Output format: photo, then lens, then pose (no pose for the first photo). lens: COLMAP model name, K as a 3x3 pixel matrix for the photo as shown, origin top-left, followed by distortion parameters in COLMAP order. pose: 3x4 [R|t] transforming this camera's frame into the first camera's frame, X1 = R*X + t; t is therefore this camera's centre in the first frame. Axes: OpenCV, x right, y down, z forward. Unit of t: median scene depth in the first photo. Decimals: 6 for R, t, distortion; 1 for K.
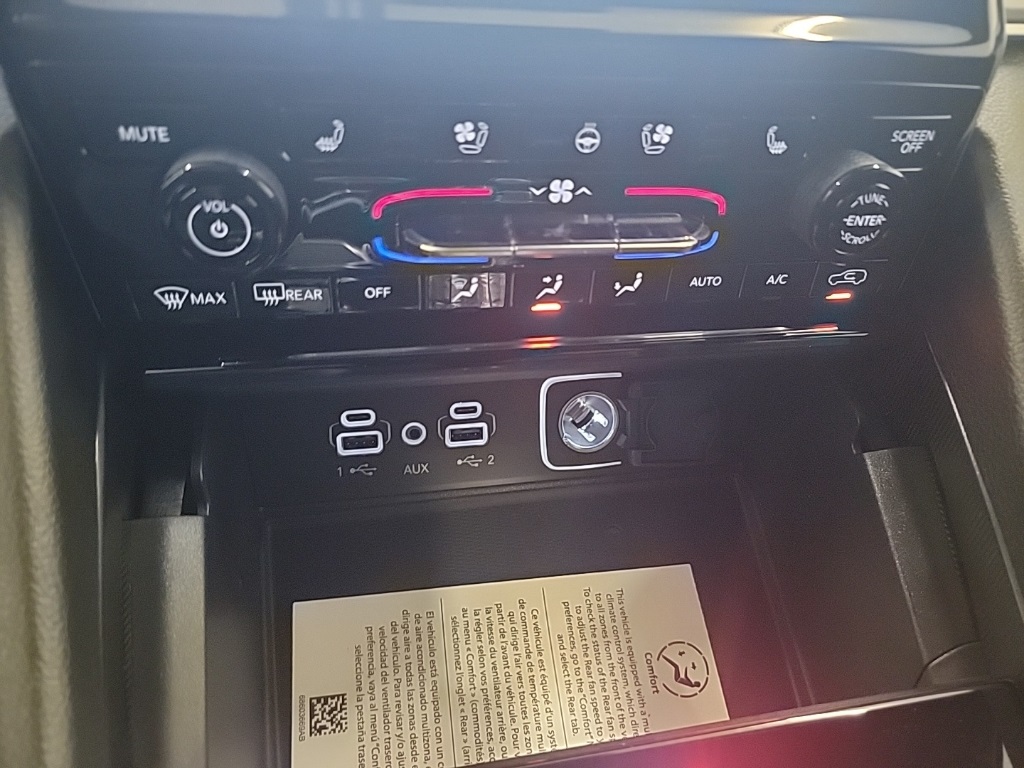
lens RADIAL K [[734.8, 0, 513.4], [0, 734.8, 382.0], [0, 0, 1]] dist [0.074159, -0.078477]
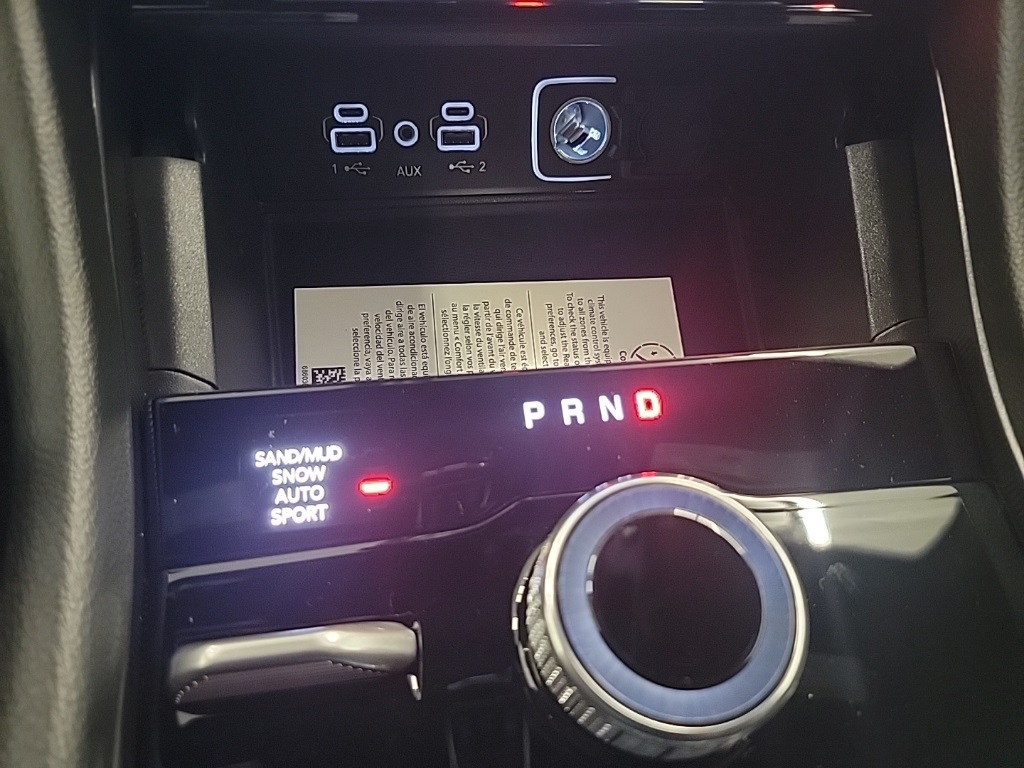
lens RADIAL K [[734.8, 0, 513.4], [0, 734.8, 382.0], [0, 0, 1]] dist [0.074159, -0.078477]
pose [[0.999174, 0.035169, -0.020337, 0.045856], [-0.030121, 0.977223, 0.210065, 0.190415], [0.027262, -0.209279, 0.977476, -0.065730]]
